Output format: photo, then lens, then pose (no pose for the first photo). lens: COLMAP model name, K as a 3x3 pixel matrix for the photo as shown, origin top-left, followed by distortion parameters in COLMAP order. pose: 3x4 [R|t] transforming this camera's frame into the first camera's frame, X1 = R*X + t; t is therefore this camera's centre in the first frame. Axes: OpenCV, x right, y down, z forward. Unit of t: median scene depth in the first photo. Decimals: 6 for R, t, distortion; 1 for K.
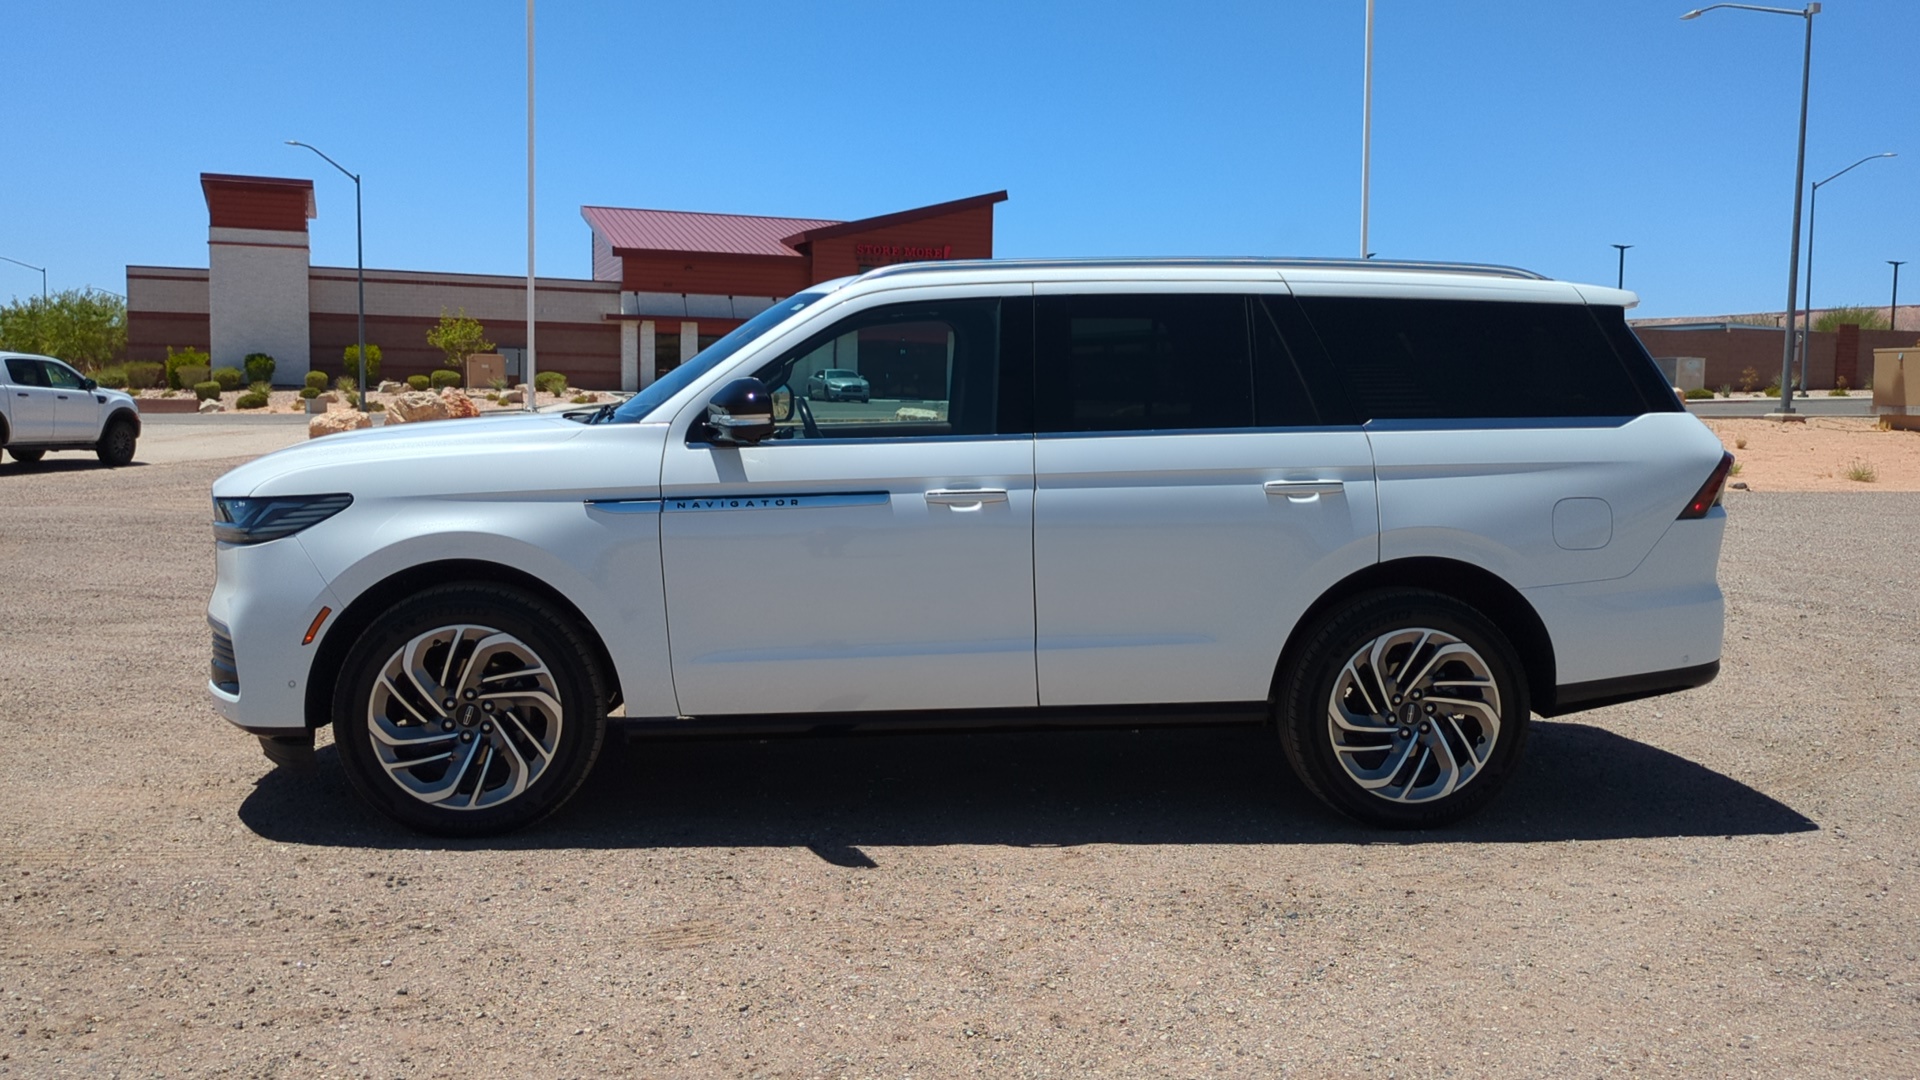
lens RADIAL K [[1643.8, 0, 980.5], [0, 1643.8, 528.9], [0, 0, 1]] dist [0.068818, -0.092851]
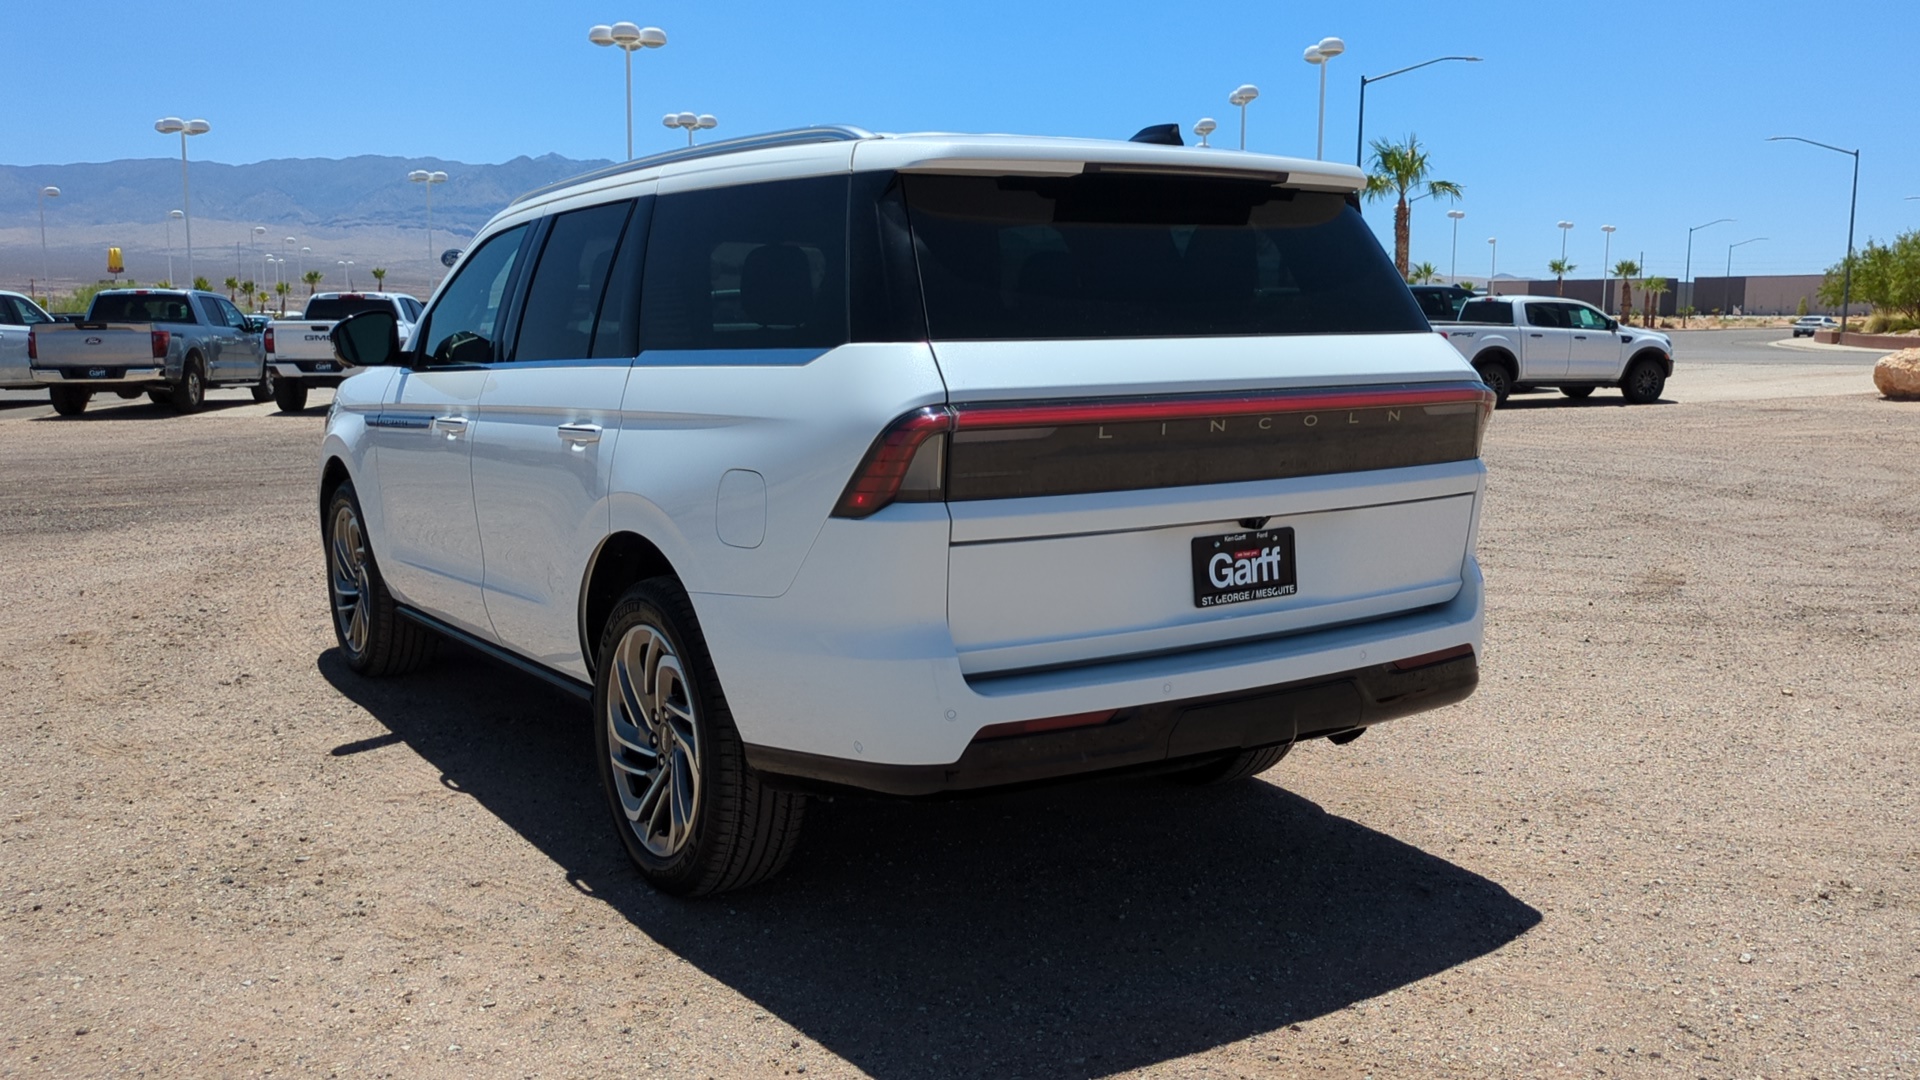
lens RADIAL K [[1643.8, 0, 980.5], [0, 1643.8, 528.9], [0, 0, 1]] dist [0.068818, -0.092851]
pose [[0.470943, 0.096928, -0.876823, 1.046630], [-0.066204, 0.995026, 0.074437, -0.053741], [0.879676, 0.022993, 0.475017, 0.811346]]
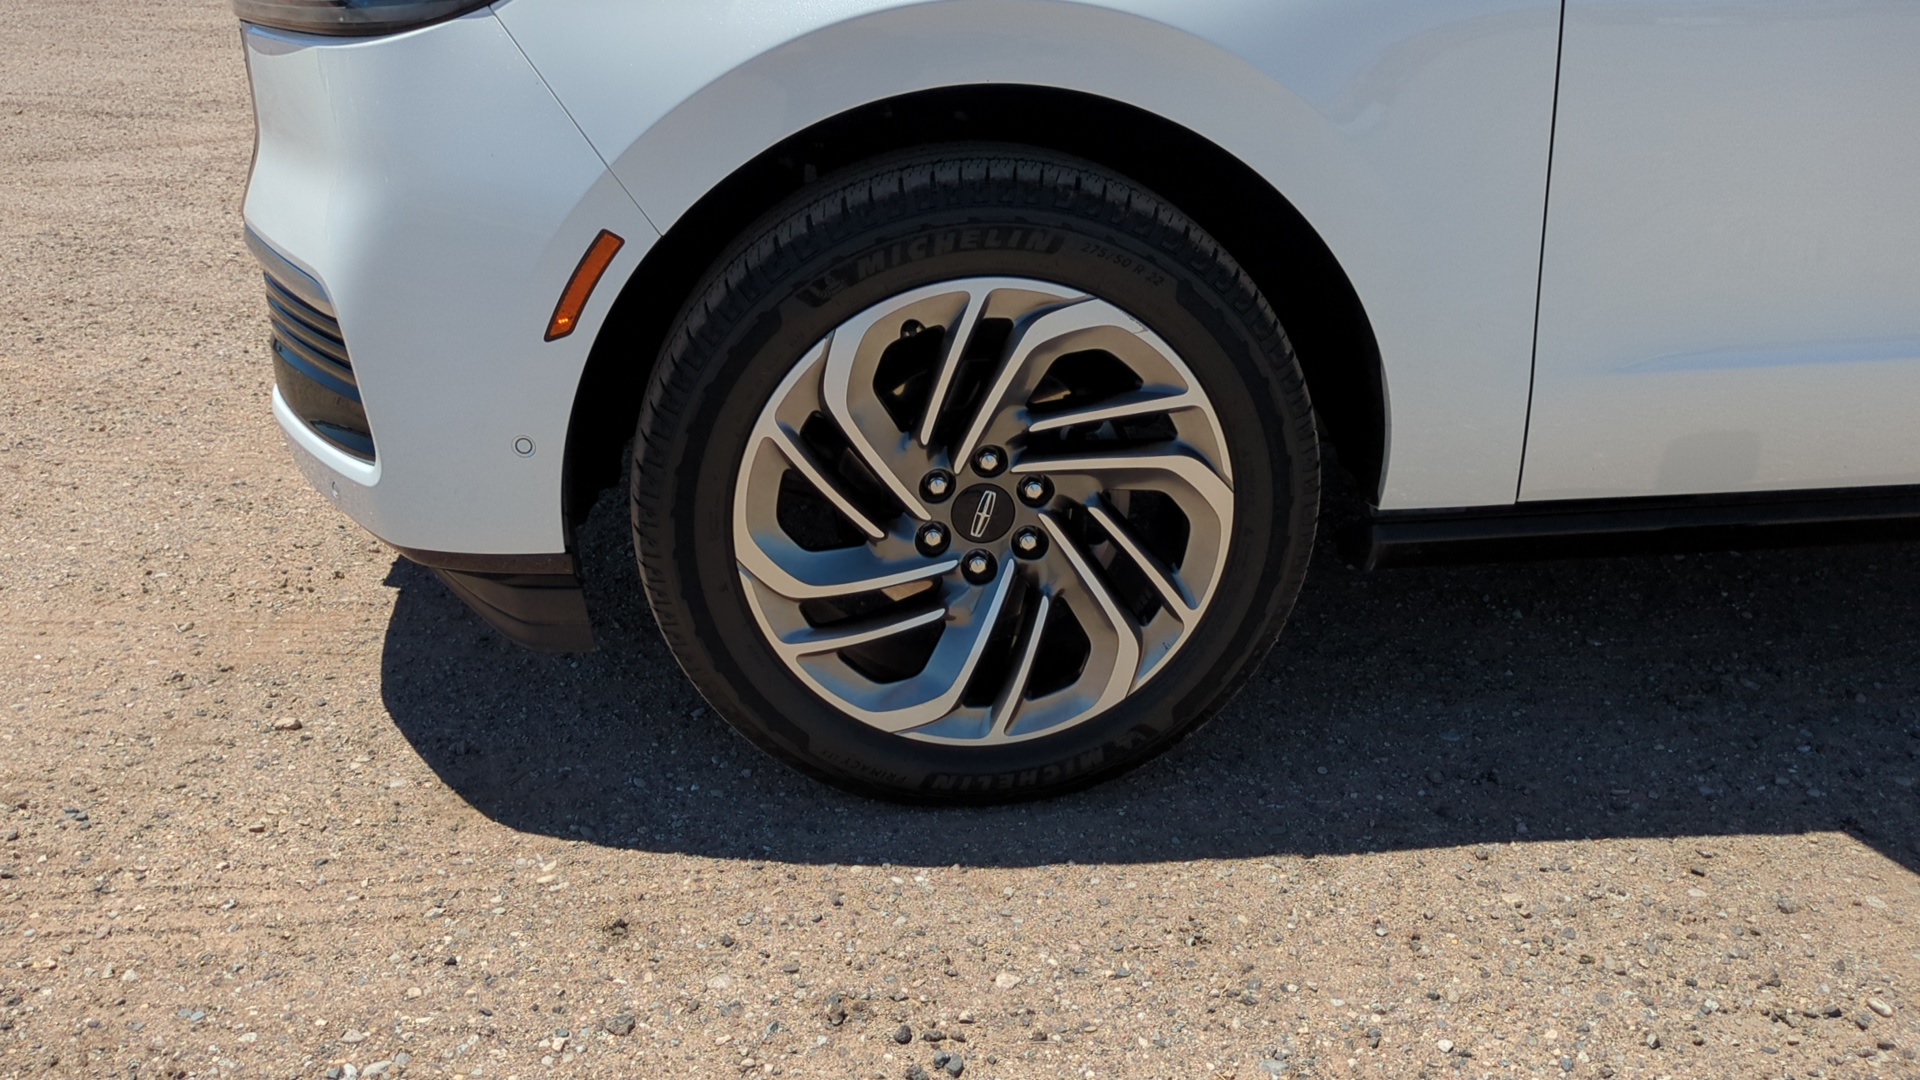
lens RADIAL K [[1643.8, 0, 980.5], [0, 1643.8, 528.9], [0, 0, 1]] dist [0.068818, -0.092851]
pose [[0.999955, -0.004996, 0.008100, -0.313862], [0.002368, 0.954968, 0.296699, 0.004504], [-0.009217, -0.296666, 0.954937, 0.641001]]
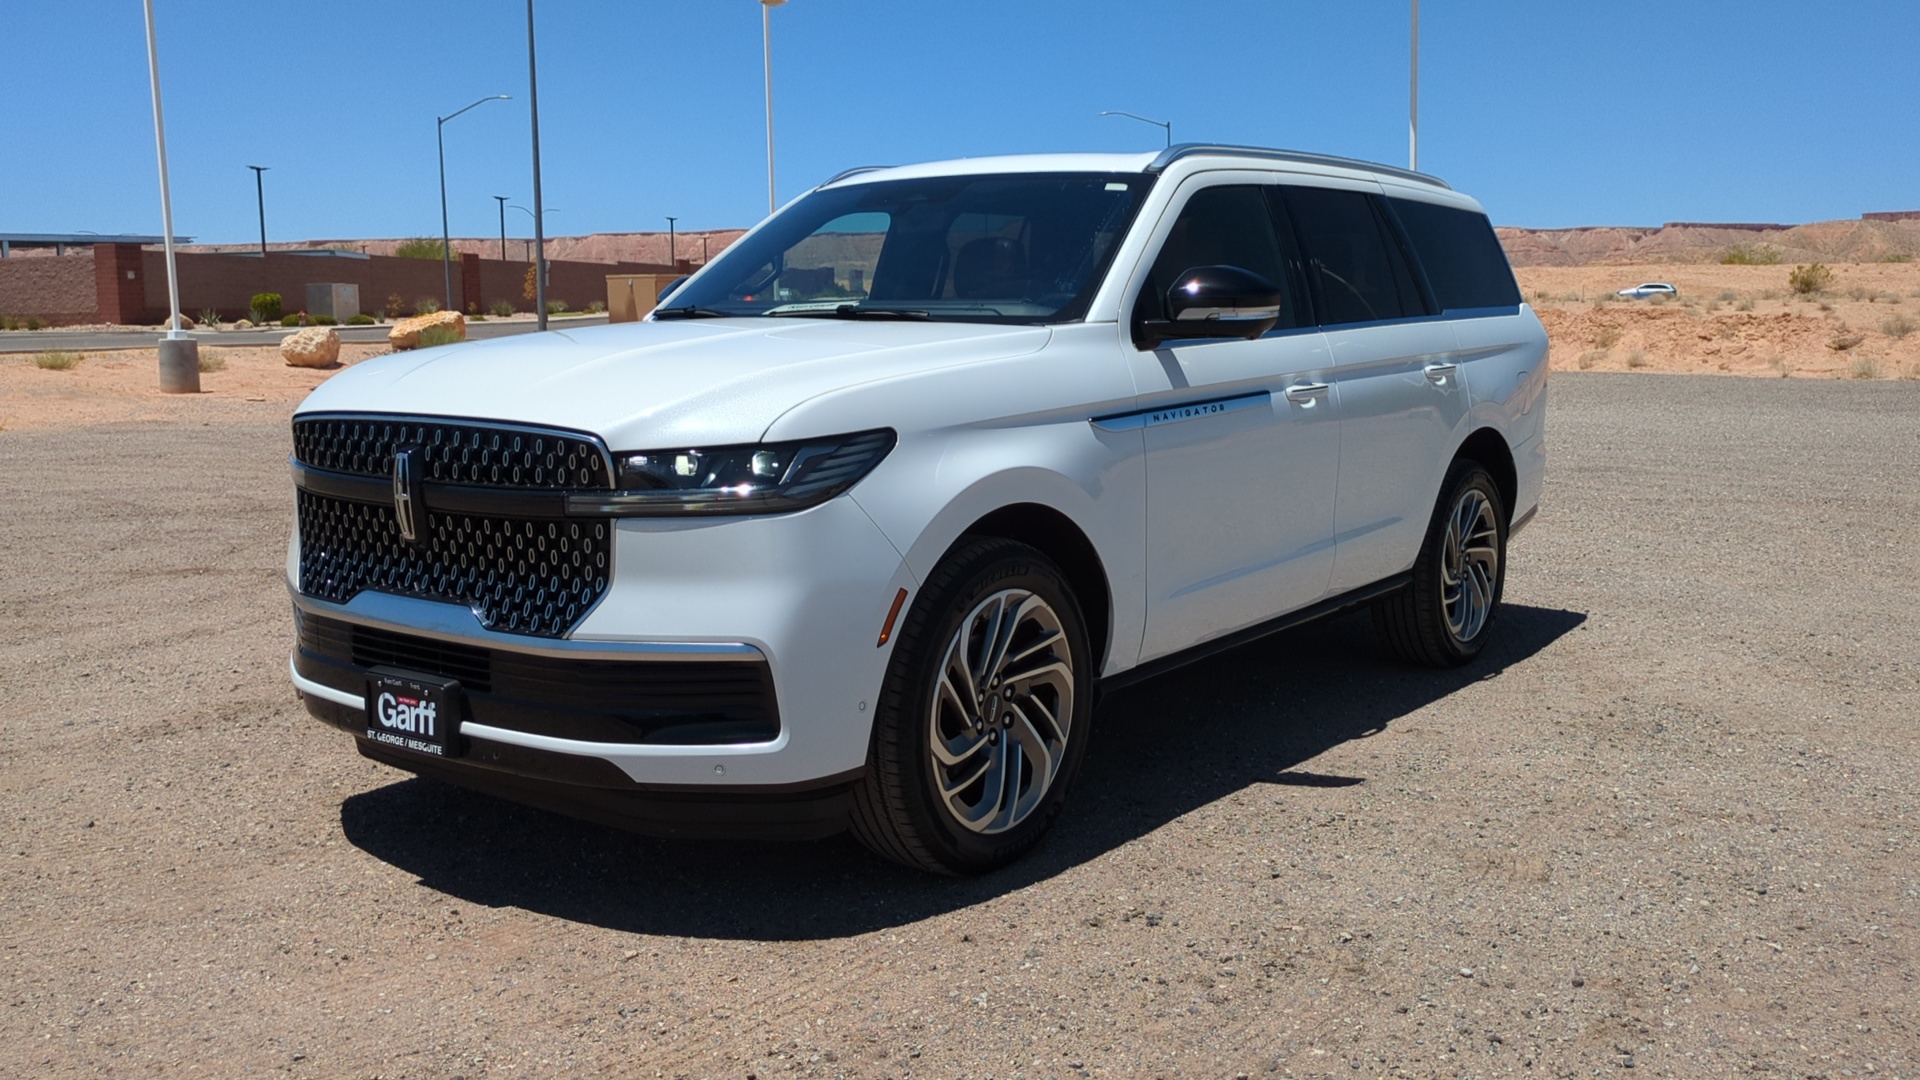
lens RADIAL K [[1643.8, 0, 980.5], [0, 1643.8, 528.9], [0, 0, 1]] dist [0.068818, -0.092851]
pose [[0.674287, -0.106971, 0.730681, -0.862238], [0.076019, 0.994251, 0.075405, -0.027998], [-0.734546, 0.004701, 0.678542, 0.488710]]
